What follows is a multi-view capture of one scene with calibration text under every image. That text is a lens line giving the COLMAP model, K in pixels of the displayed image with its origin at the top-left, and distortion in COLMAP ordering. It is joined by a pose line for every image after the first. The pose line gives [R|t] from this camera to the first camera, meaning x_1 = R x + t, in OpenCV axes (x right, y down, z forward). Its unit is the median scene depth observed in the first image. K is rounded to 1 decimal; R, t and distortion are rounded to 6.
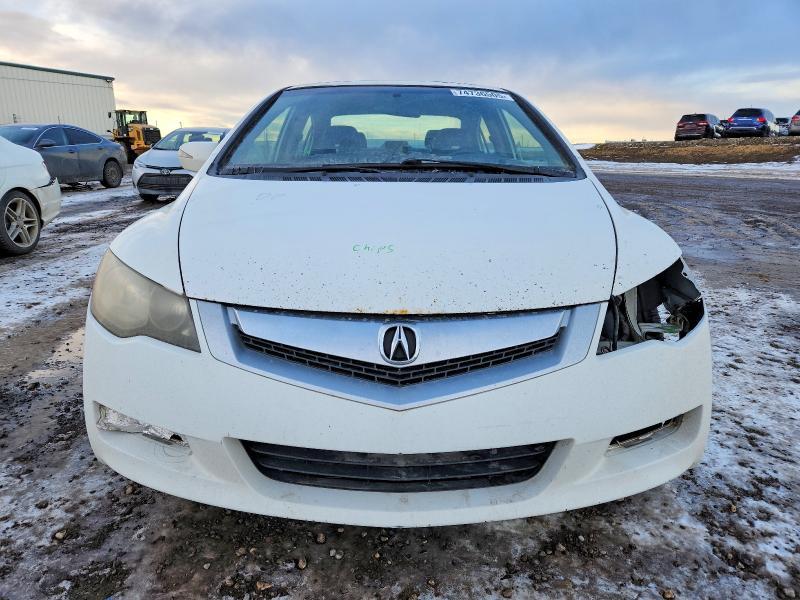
lens RADIAL K [[597.3, 0, 400.0], [0, 597.3, 300.0], [0, 0, 1]] dist [0.068350, -0.064112]
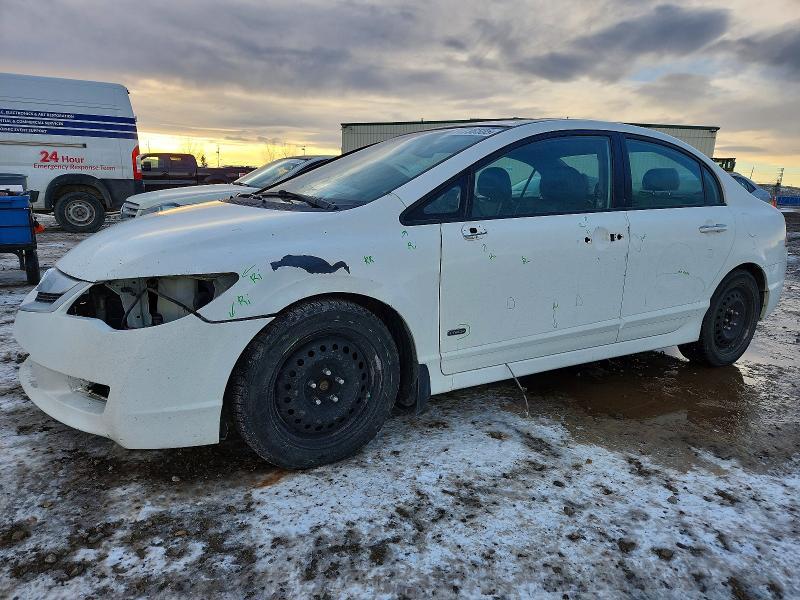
lens RADIAL K [[597.3, 0, 400.0], [0, 597.3, 300.0], [0, 0, 1]] dist [0.068350, -0.064112]
pose [[0.448422, 0.176472, -0.876228, 1.414851], [-0.242433, 0.967581, 0.070802, -0.176377], [0.860316, 0.180677, 0.476668, 0.712734]]
